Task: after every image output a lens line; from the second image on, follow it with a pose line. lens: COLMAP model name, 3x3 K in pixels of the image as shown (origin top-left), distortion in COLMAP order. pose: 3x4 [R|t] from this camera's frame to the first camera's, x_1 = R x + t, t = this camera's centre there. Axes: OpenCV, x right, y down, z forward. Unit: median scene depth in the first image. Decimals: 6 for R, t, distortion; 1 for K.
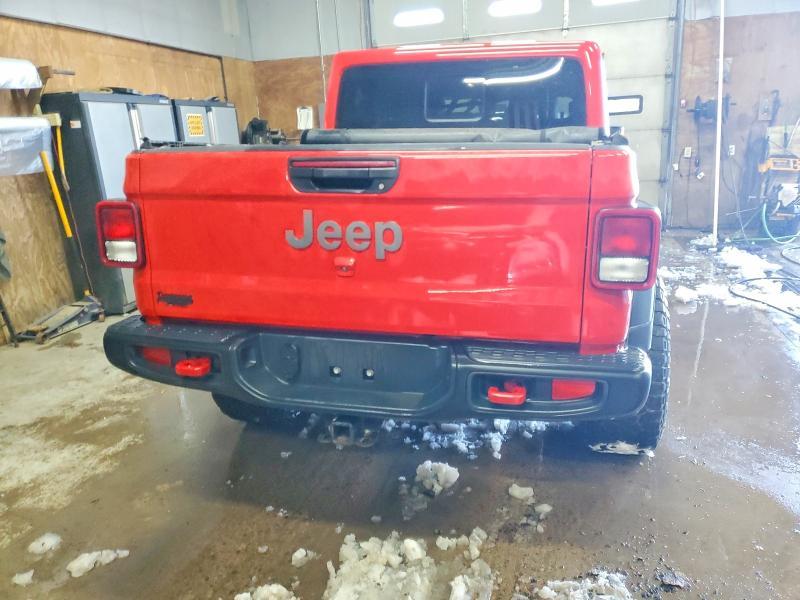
lens RADIAL K [[621.8, 0, 402.8], [0, 621.8, 295.5], [0, 0, 1]] dist [0.014481, -0.017121]
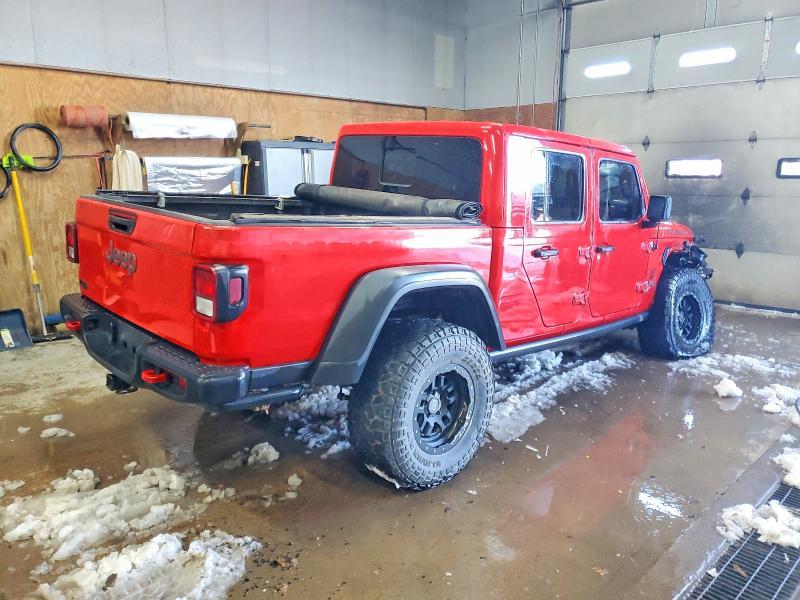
lens RADIAL K [[621.8, 0, 400.6], [0, 621.8, 296.2], [0, 0, 1]] dist [0.014481, -0.017121]
pose [[0.849733, 0.160924, -0.502053, 0.477245], [-0.180854, 0.983468, 0.009133, -0.054038], [0.495222, 0.083038, 0.864789, -0.013479]]
